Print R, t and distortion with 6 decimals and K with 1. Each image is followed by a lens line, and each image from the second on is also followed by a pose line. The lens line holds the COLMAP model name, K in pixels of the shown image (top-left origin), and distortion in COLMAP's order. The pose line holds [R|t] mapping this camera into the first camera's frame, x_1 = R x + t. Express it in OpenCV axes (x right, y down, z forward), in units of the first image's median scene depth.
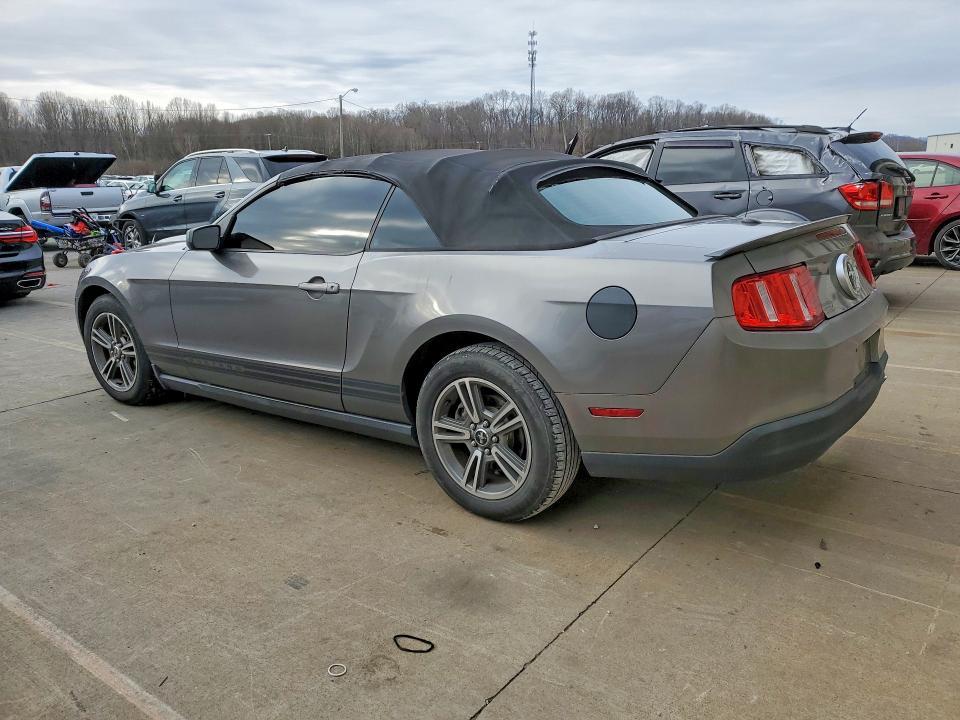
lens RADIAL K [[757.2, 0, 479.8], [0, 757.2, 360.7], [0, 0, 1]] dist [-0.004575, -0.001183]
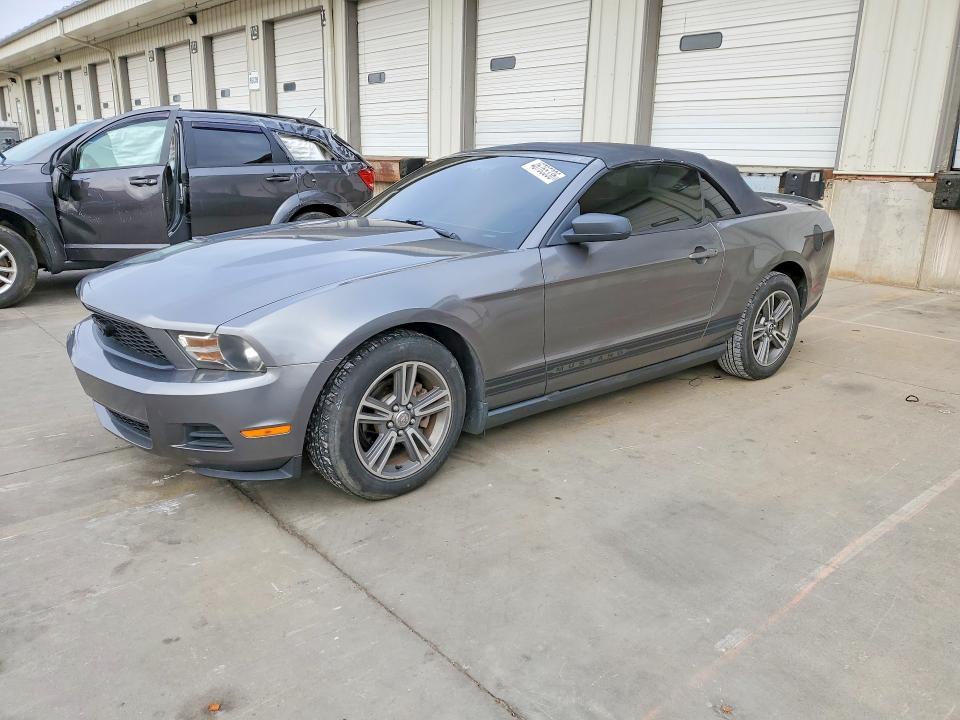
lens RADIAL K [[757.2, 0, 475.4], [0, 757.2, 362.7], [0, 0, 1]] dist [-0.004575, -0.001183]
pose [[0.201773, -0.229433, 0.952181, -1.278506], [0.201048, 0.961176, 0.188997, -0.200443], [-0.958576, 0.153300, 0.240066, 0.910854]]
